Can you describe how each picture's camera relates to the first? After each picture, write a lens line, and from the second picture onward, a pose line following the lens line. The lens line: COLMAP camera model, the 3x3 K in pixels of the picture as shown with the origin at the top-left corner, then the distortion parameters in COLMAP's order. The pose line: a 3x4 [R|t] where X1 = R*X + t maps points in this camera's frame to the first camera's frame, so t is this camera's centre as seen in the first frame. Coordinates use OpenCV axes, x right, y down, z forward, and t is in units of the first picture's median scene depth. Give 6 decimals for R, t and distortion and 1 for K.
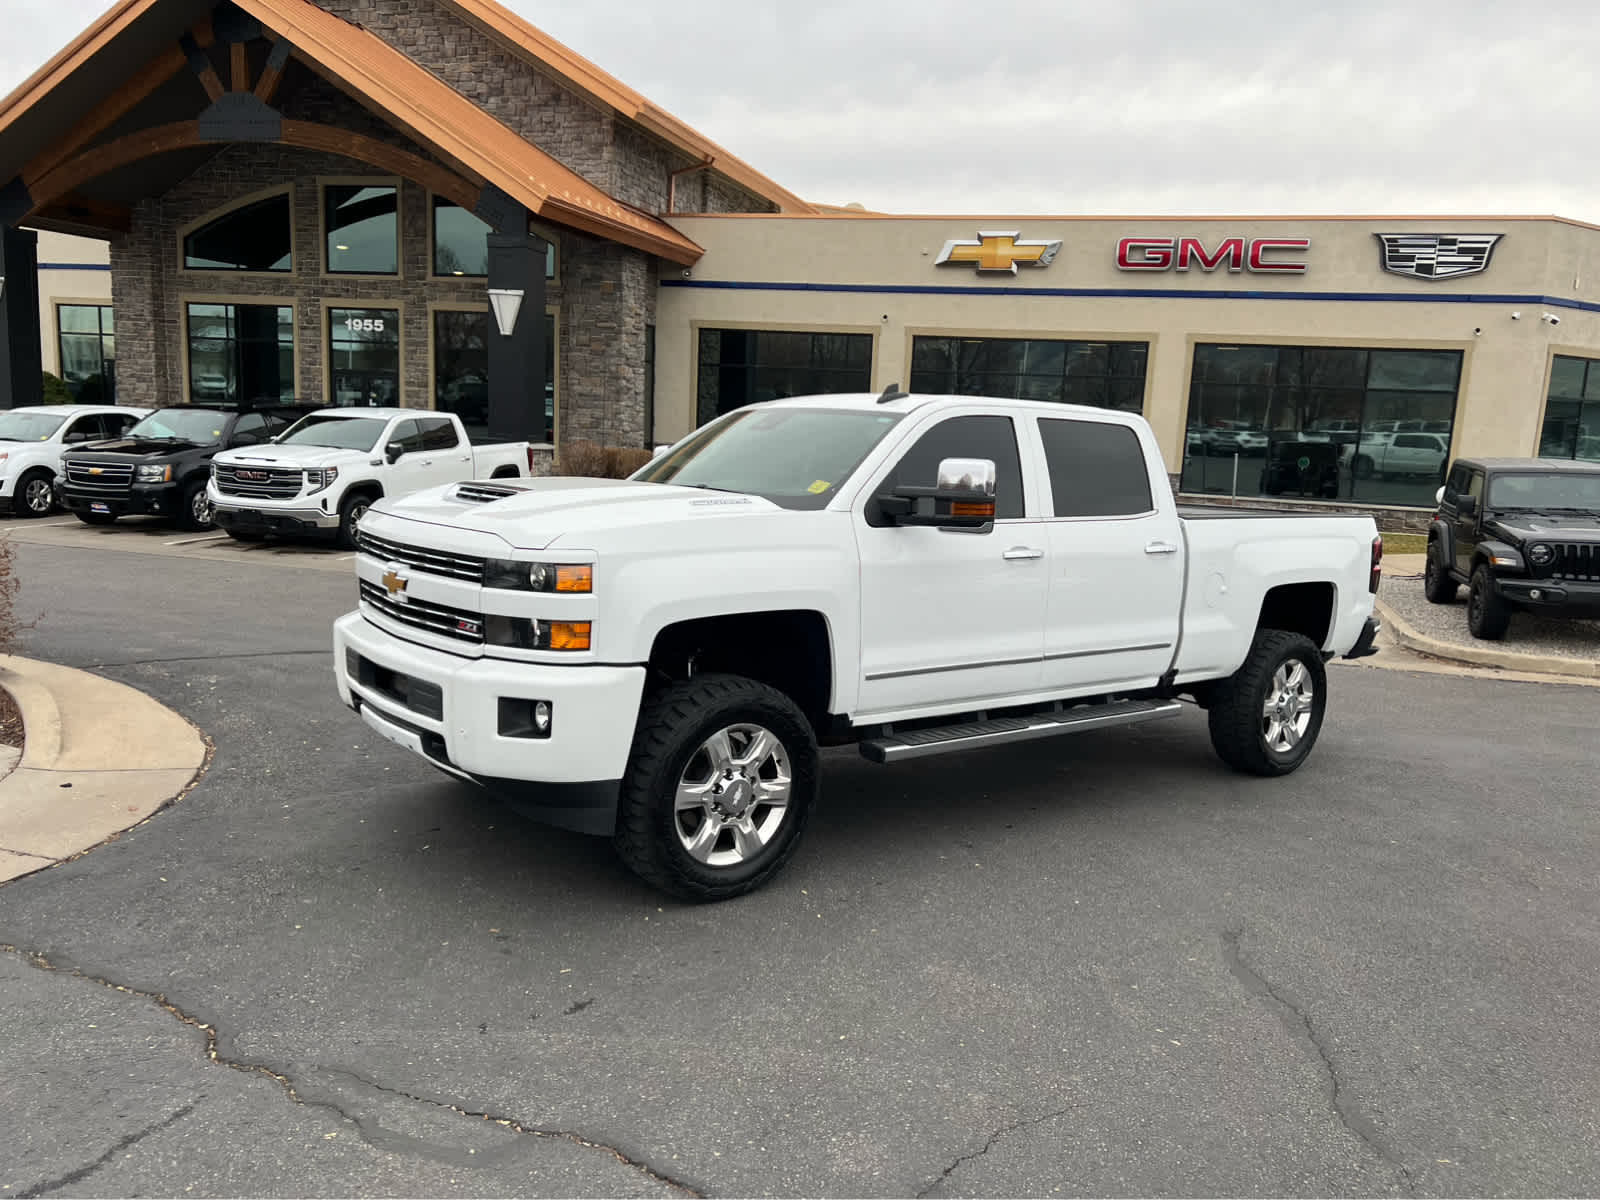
lens RADIAL K [[1215.3, 0, 819.4], [0, 1215.3, 600.2], [0, 0, 1]] dist [0.058986, -0.075537]
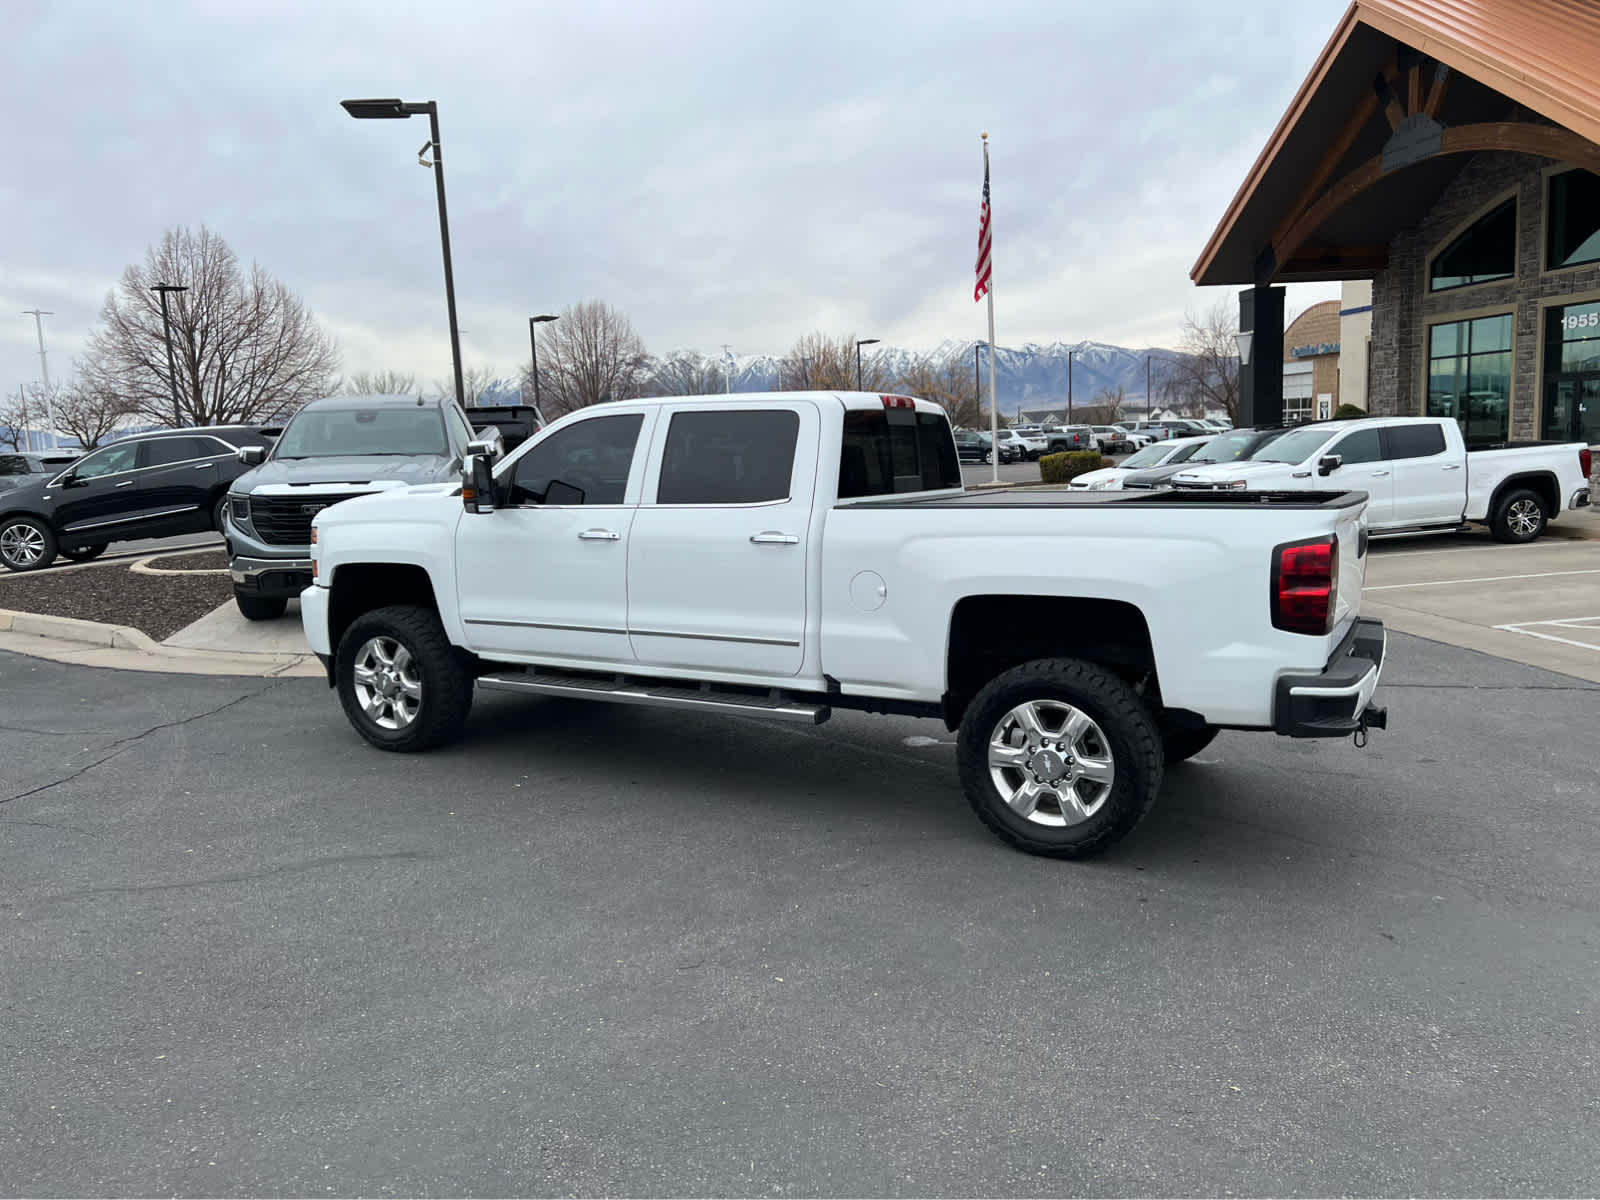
lens RADIAL K [[1198.6, 0, 789.4], [0, 1198.6, 597.4], [0, 0, 1]] dist [0.069557, -0.074925]
pose [[0.368754, 0.058979, -0.927654, 0.331562], [-0.079665, 0.996318, 0.031677, -0.007863], [0.926107, 0.062220, 0.372095, 0.194913]]
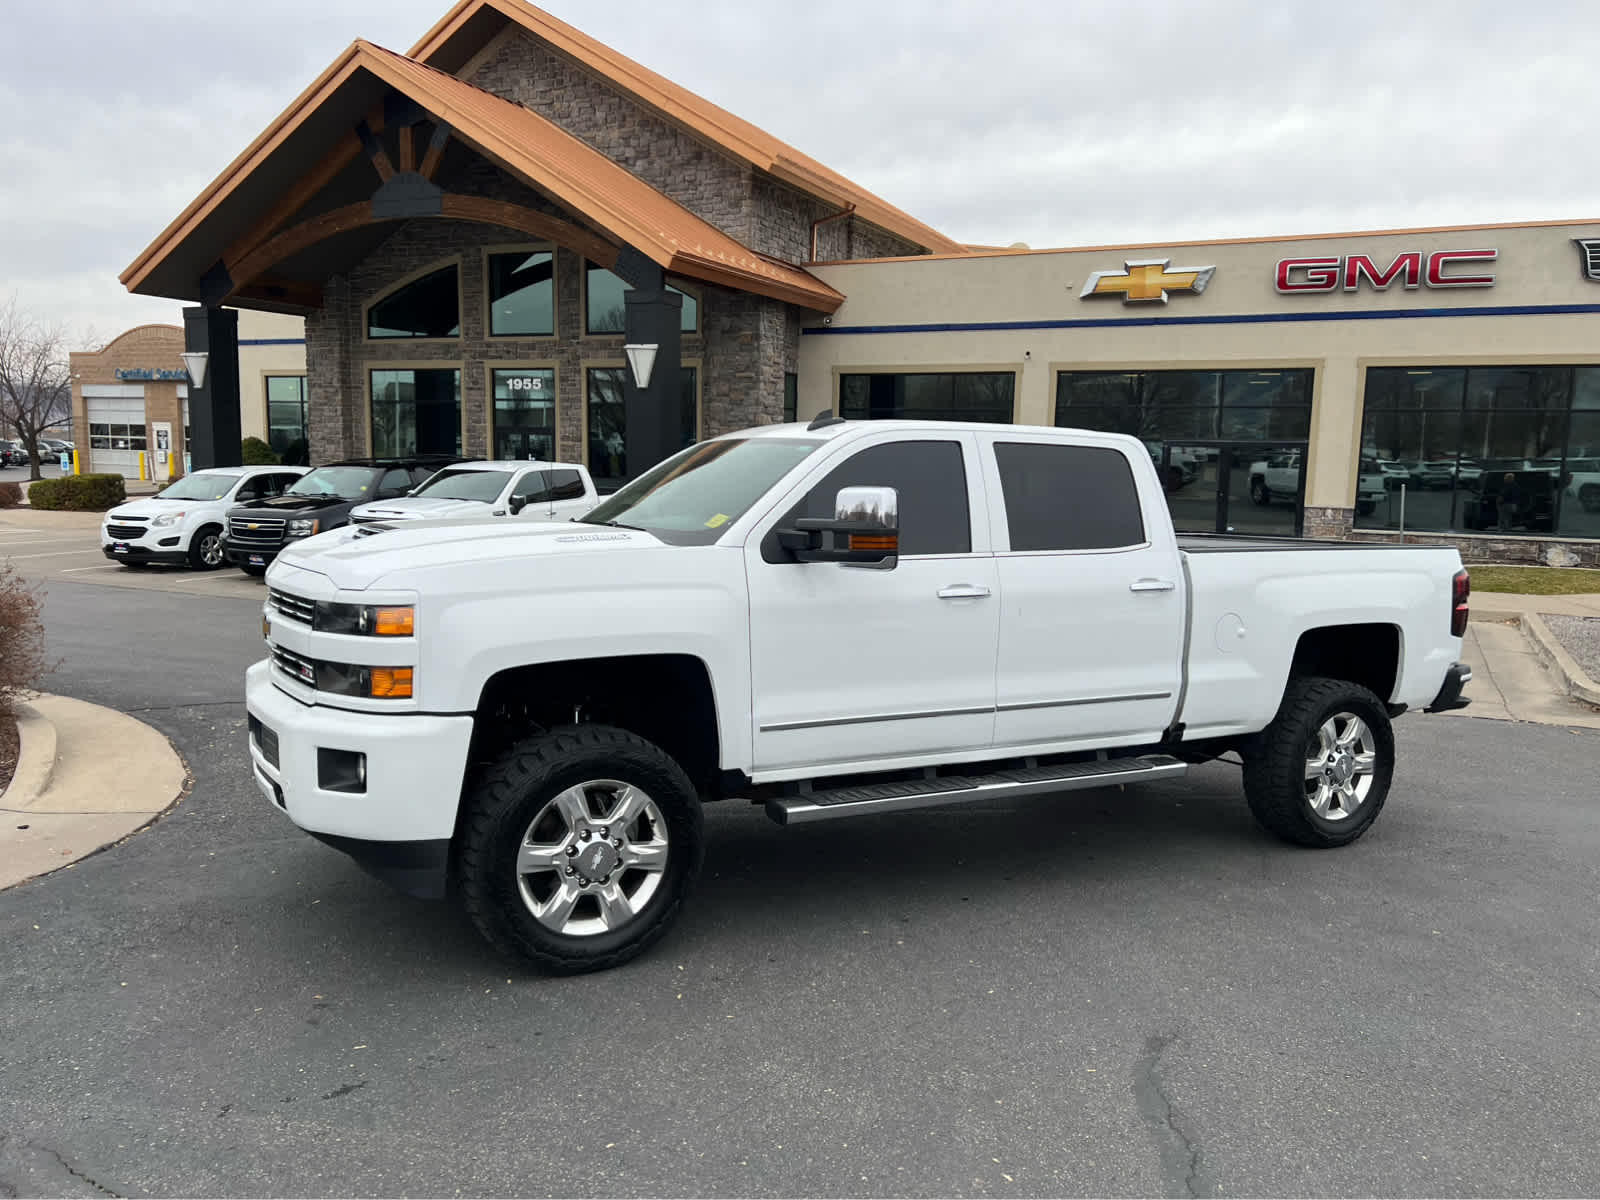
lens RADIAL K [[1213.6, 0, 800.0], [0, 1213.6, 600.0], [0, 0, 1]] dist [0.061985, -0.079147]
pose [[0.985032, -0.007674, -0.172203, 0.052462], [0.001142, 0.999277, -0.037998, 0.000376], [0.172370, 0.037232, 0.984328, 0.025817]]
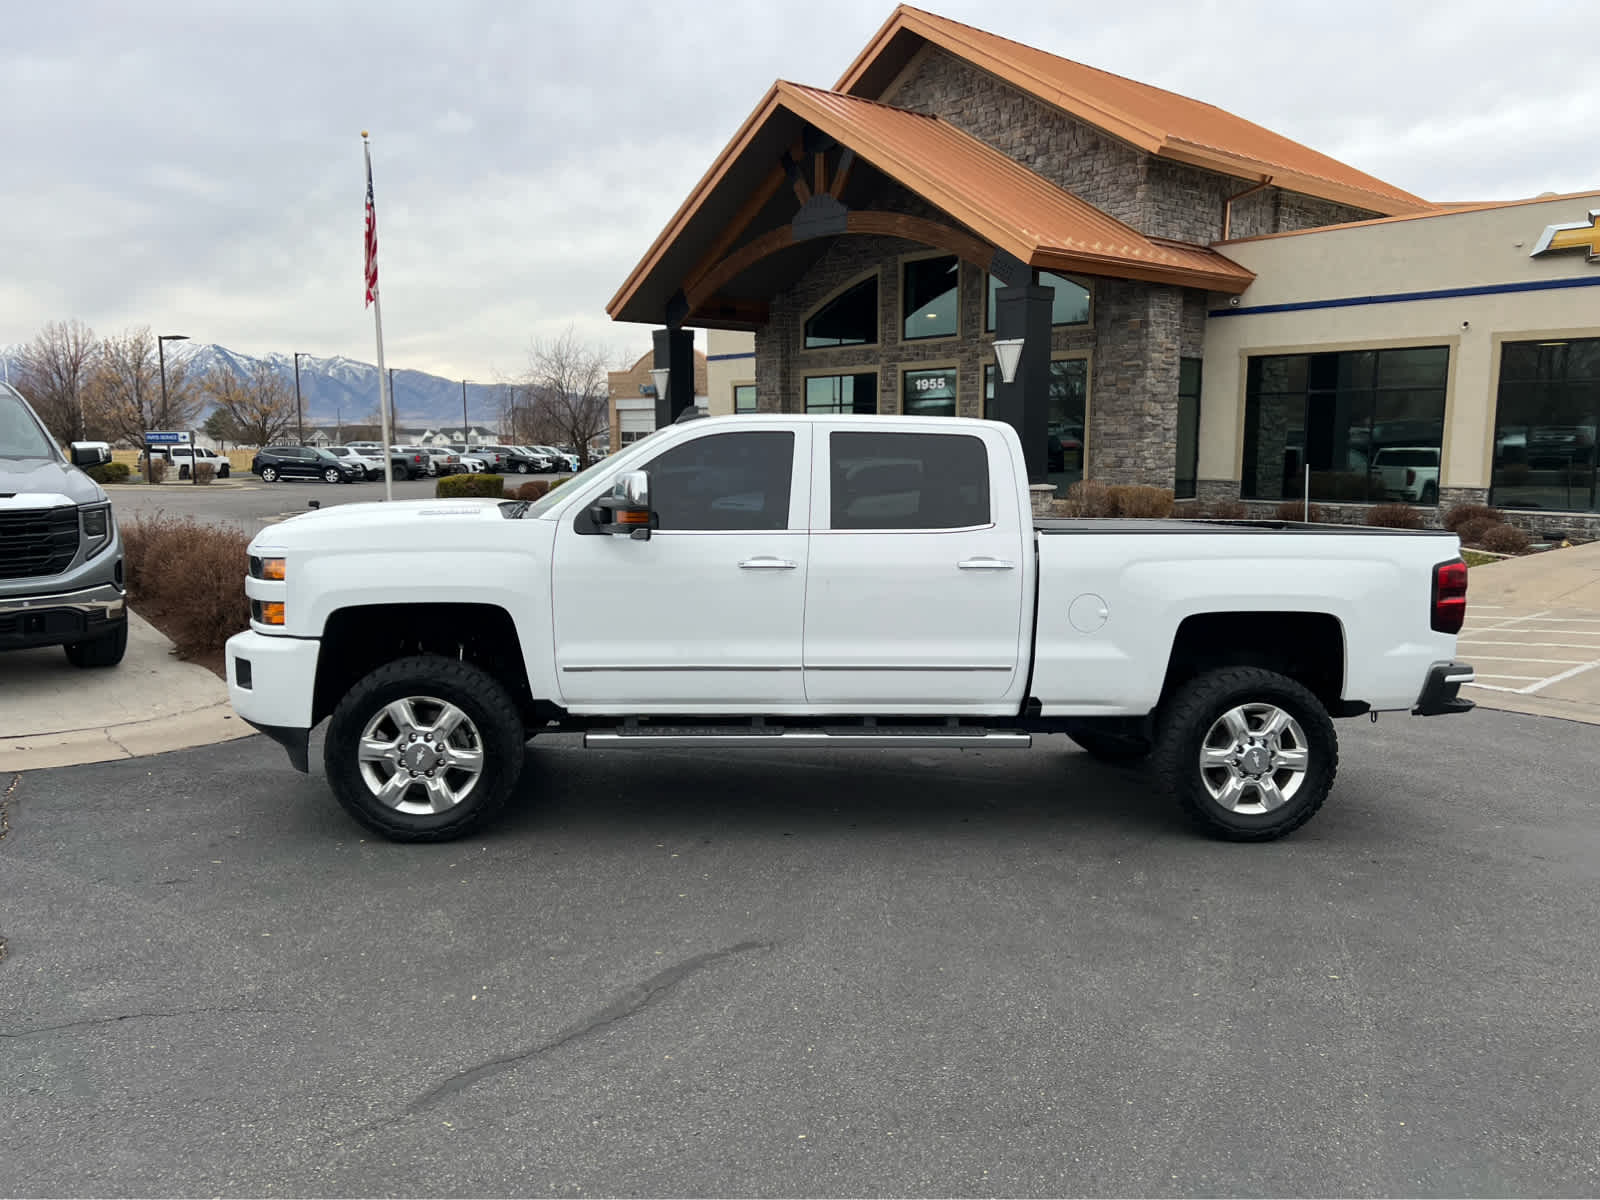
lens RADIAL K [[1213.6, 0, 800.0], [0, 1213.6, 600.0], [0, 0, 1]] dist [0.061985, -0.079147]
pose [[0.828289, 0.023889, -0.559791, 0.197865], [-0.045447, 0.998663, -0.024629, 0.004236], [0.558455, 0.045841, 0.828267, 0.044461]]
